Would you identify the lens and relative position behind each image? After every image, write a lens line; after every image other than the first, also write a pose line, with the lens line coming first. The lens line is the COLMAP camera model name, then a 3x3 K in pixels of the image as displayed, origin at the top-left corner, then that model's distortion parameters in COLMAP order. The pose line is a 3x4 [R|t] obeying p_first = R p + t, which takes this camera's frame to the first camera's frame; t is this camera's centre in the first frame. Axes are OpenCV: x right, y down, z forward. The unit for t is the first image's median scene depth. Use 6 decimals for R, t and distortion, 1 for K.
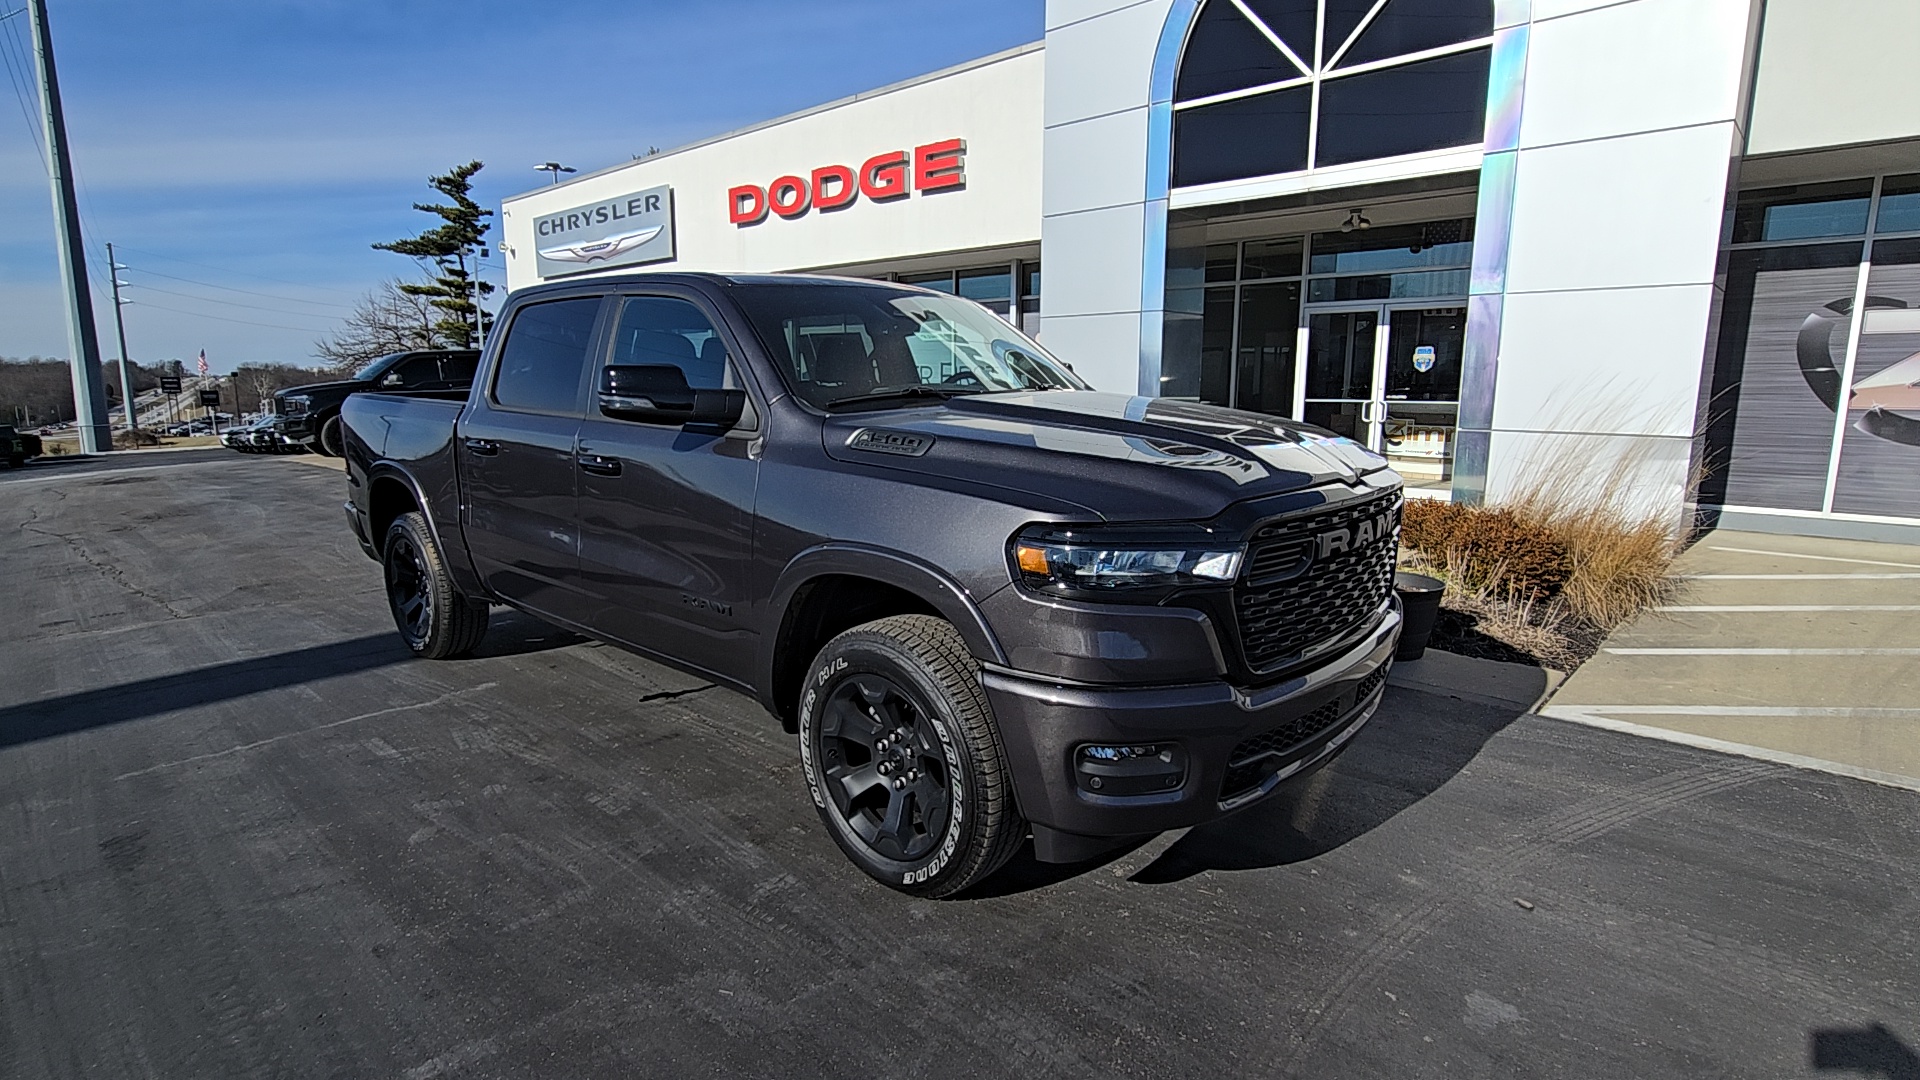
lens RADIAL K [[964.0, 0, 951.2], [0, 964.0, 542.6], [0, 0, 1]] dist [-0.001423, 0.000087]
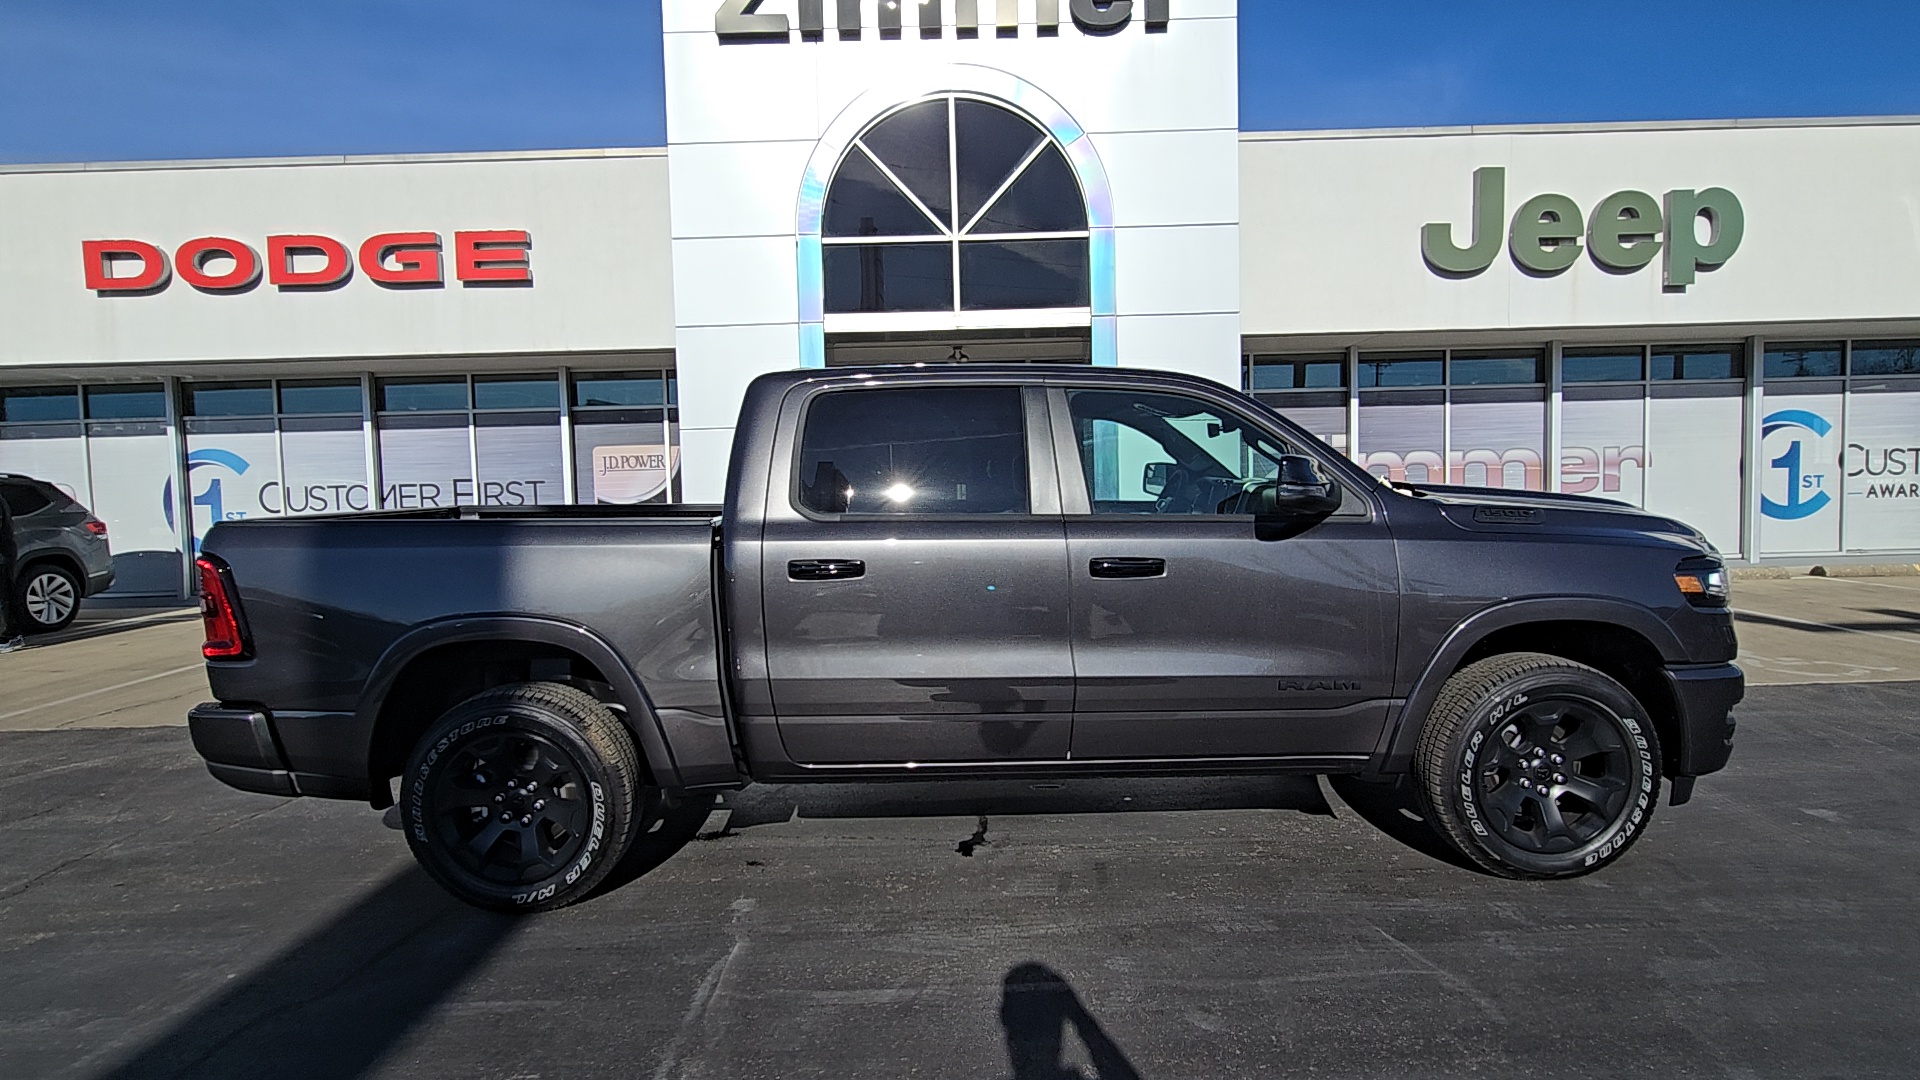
lens RADIAL K [[964.0, 0, 950.1], [0, 964.0, 538.6], [0, 0, 1]] dist [-0.001423, 0.000087]
pose [[0.737445, -0.052632, 0.673353, -0.315027], [0.137663, 0.987744, -0.073560, -0.017623], [-0.661229, 0.146942, 0.735652, 0.122949]]
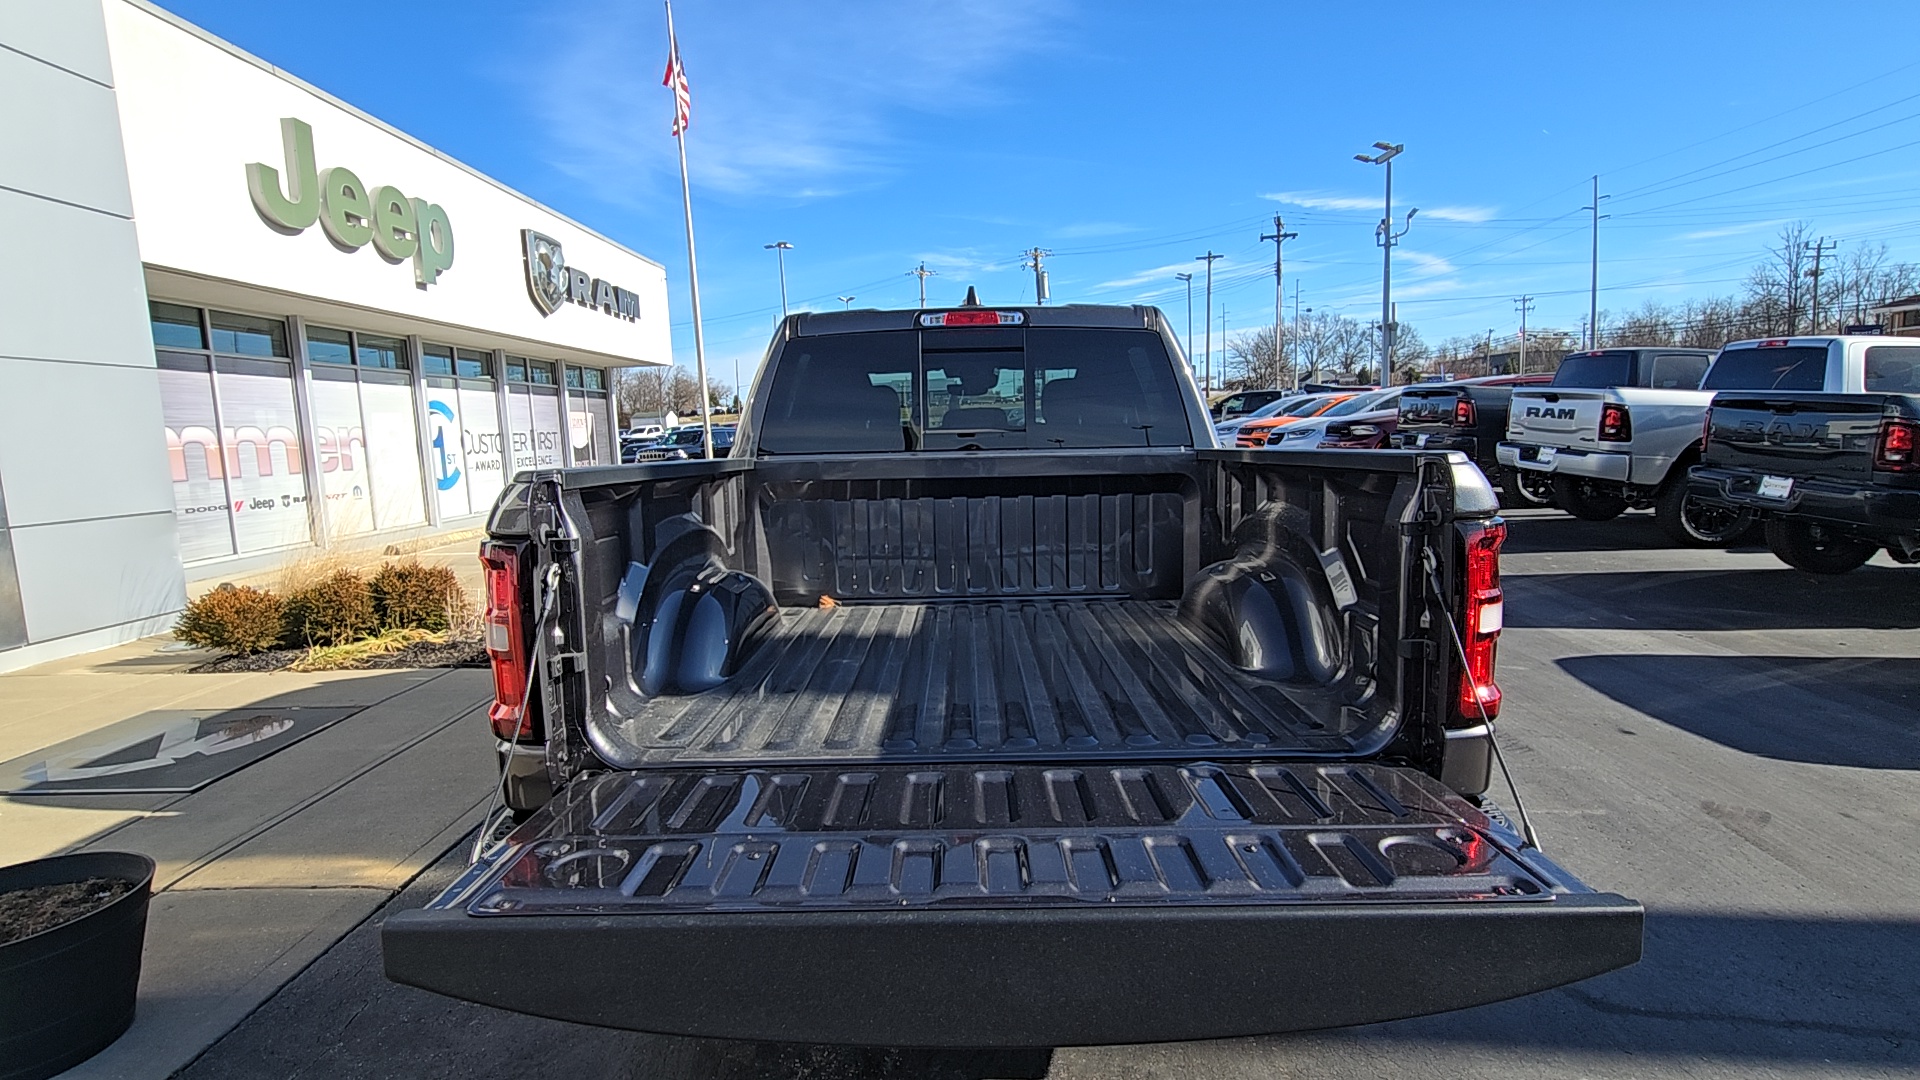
lens RADIAL K [[964.0, 0, 950.7], [0, 964.0, 546.0], [0, 0, 1]] dist [-0.001423, 0.000087]
pose [[-0.662156, -0.066205, 0.746436, -0.337194], [0.163552, 0.959308, 0.230171, -0.100728], [-0.731300, 0.274490, -0.624384, 0.597992]]
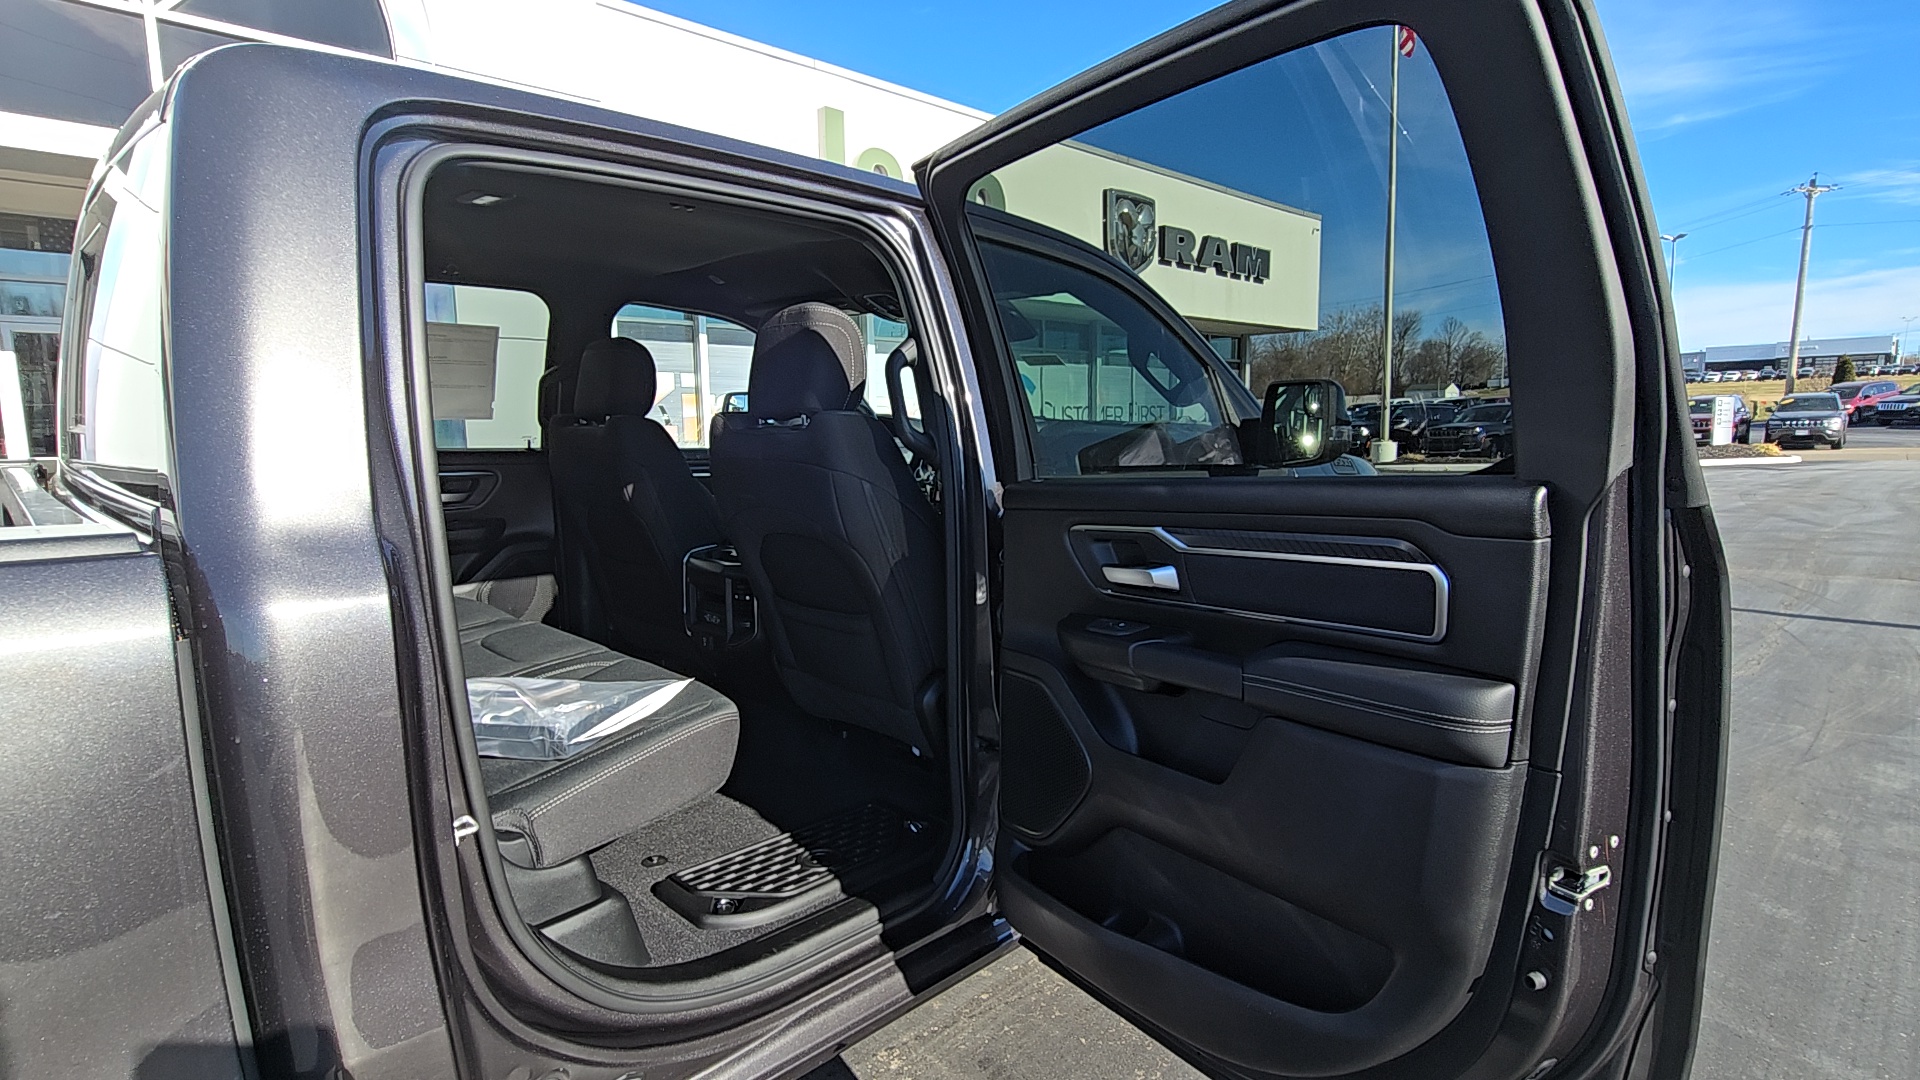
lens RADIAL K [[964.0, 0, 950.3], [0, 964.0, 542.8], [0, 0, 1]] dist [-0.001423, 0.000087]
pose [[0.047192, -0.127172, 0.990757, -0.249650], [0.180323, 0.976651, 0.116772, -0.047925], [-0.982475, 0.173146, 0.069022, 0.297971]]
